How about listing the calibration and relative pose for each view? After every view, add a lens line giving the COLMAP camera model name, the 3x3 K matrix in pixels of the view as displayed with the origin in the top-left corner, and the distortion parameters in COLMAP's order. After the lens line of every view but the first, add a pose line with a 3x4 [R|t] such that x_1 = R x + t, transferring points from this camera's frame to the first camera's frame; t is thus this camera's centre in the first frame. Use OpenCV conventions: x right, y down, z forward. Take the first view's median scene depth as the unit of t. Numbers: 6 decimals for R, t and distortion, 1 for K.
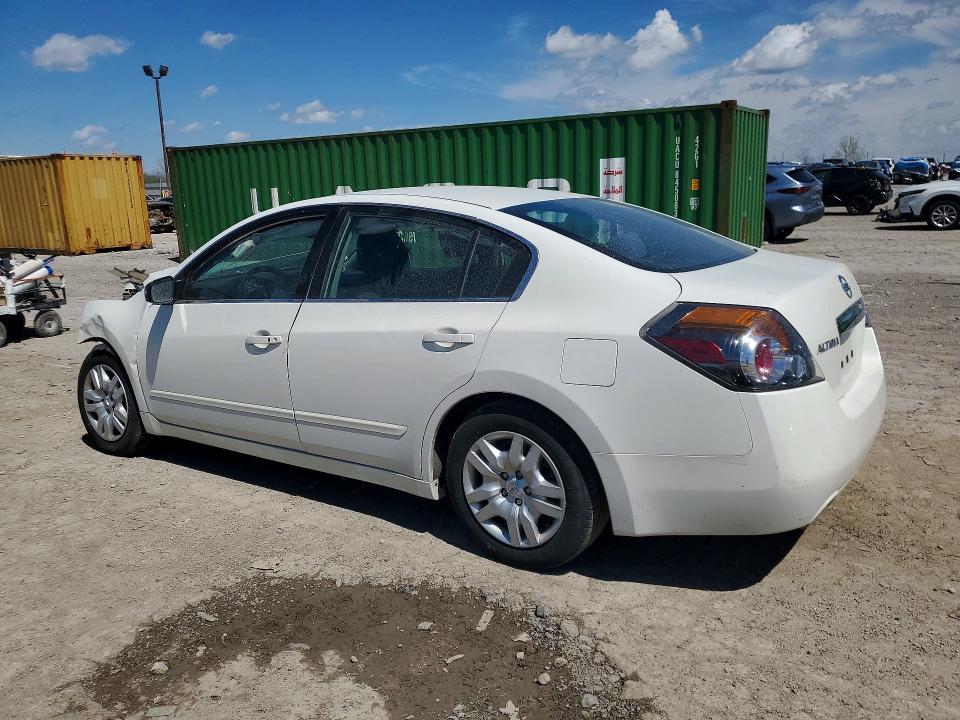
lens RADIAL K [[785.0, 0, 465.0], [0, 785.0, 357.5], [0, 0, 1]] dist [0.009918, 0.006184]
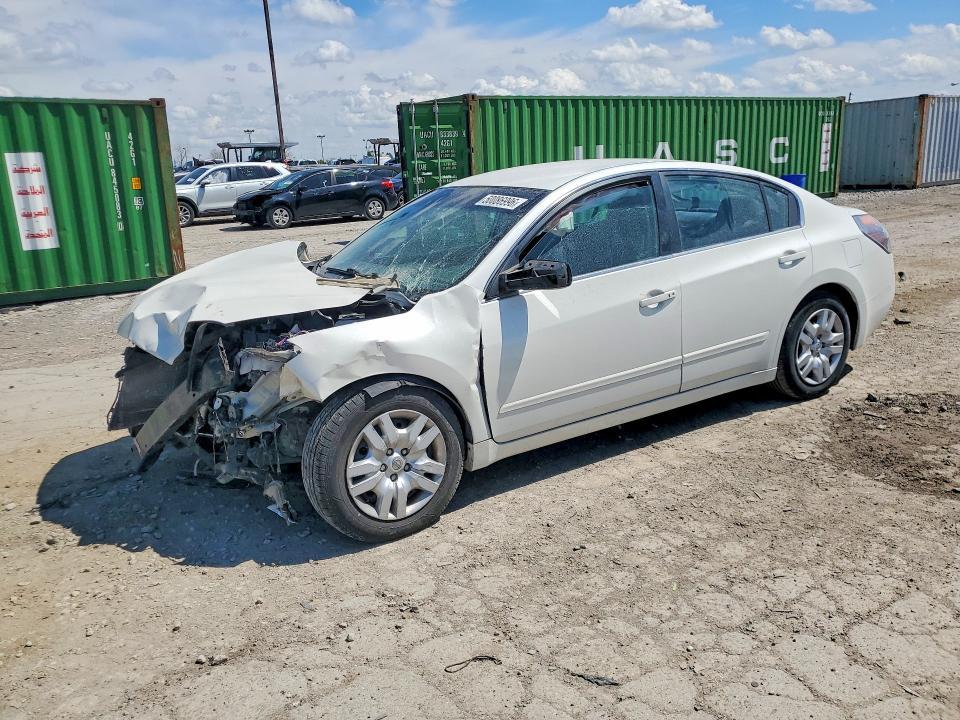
lens RADIAL K [[785.0, 0, 465.0], [0, 785.0, 357.5], [0, 0, 1]] dist [0.009918, 0.006184]
pose [[0.365205, -0.205523, 0.907957, -0.778850], [0.224047, 0.966062, 0.128558, -0.081984], [-0.903564, 0.156475, 0.398858, 0.486139]]
